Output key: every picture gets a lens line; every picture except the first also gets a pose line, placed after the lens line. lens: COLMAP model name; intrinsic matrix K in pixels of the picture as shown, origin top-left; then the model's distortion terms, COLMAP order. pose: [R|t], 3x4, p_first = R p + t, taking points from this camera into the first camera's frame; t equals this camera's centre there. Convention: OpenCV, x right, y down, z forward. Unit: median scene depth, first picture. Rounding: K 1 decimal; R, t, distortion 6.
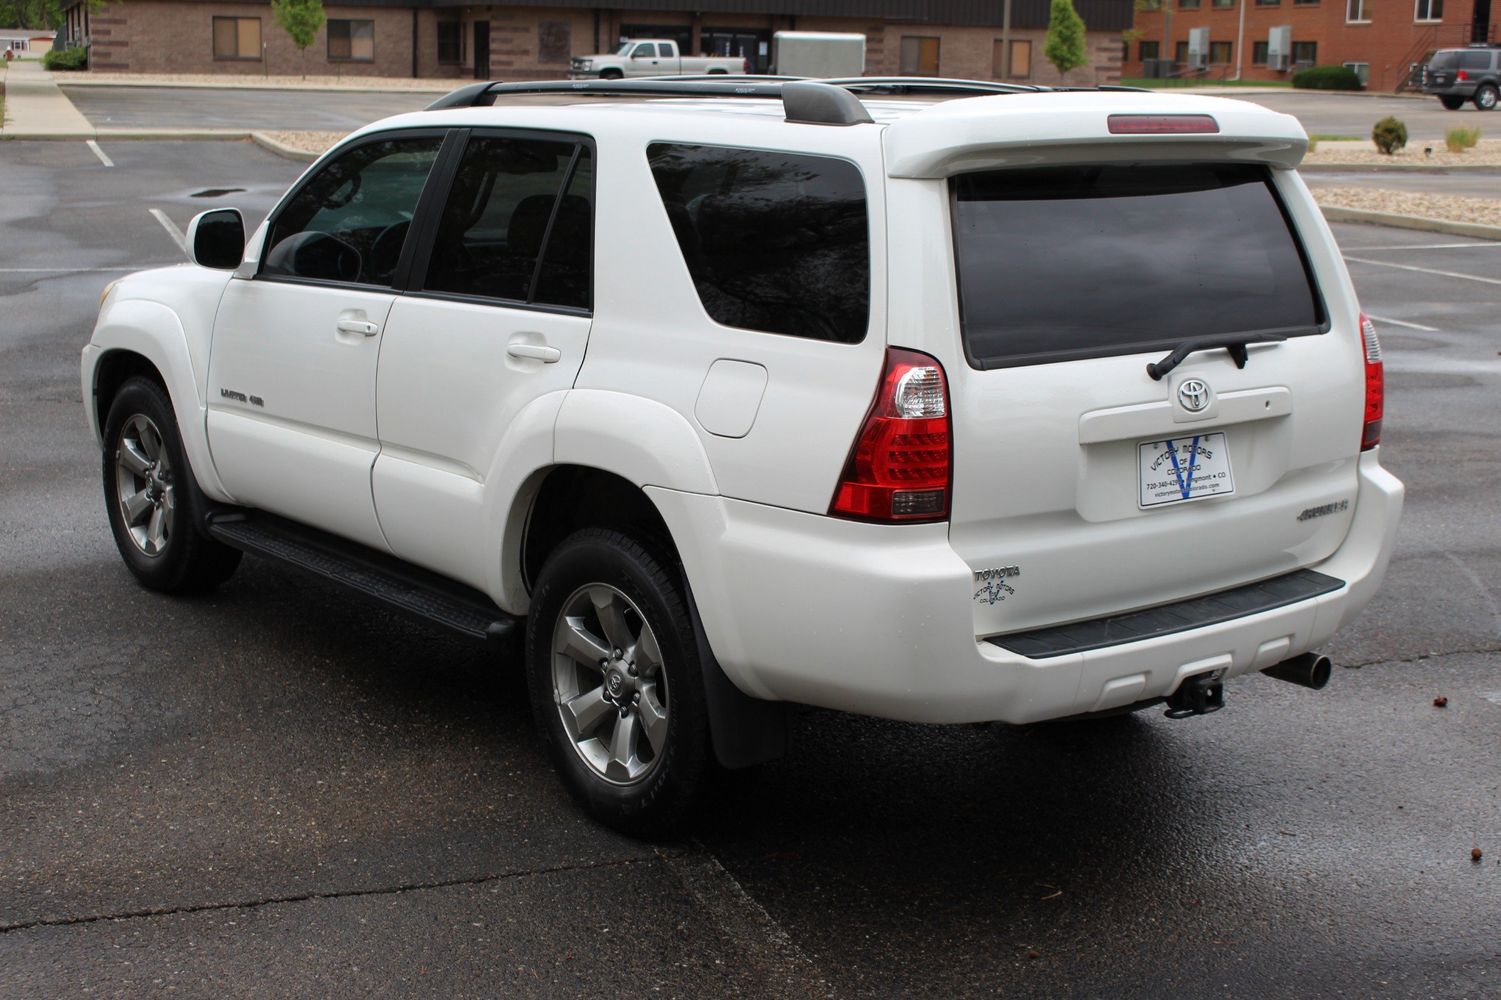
lens RADIAL K [[2194.8, 0, 751.3], [0, 2194.8, 470.4], [0, 0, 1]] dist [0.031776, 0.084402]
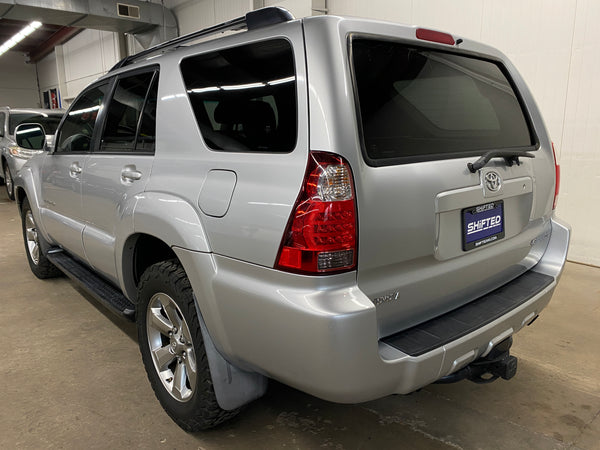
lens RADIAL K [[454.6, 0, 300.0], [0, 454.6, 225.0], [0, 0, 1]] dist [-0.000720, -0.000135]
pose [[0.998859, -0.033880, 0.033660, 0.041051], [0.033145, 0.999205, 0.022156, -0.014302], [-0.034384, -0.021015, 0.999188, 0.666224]]
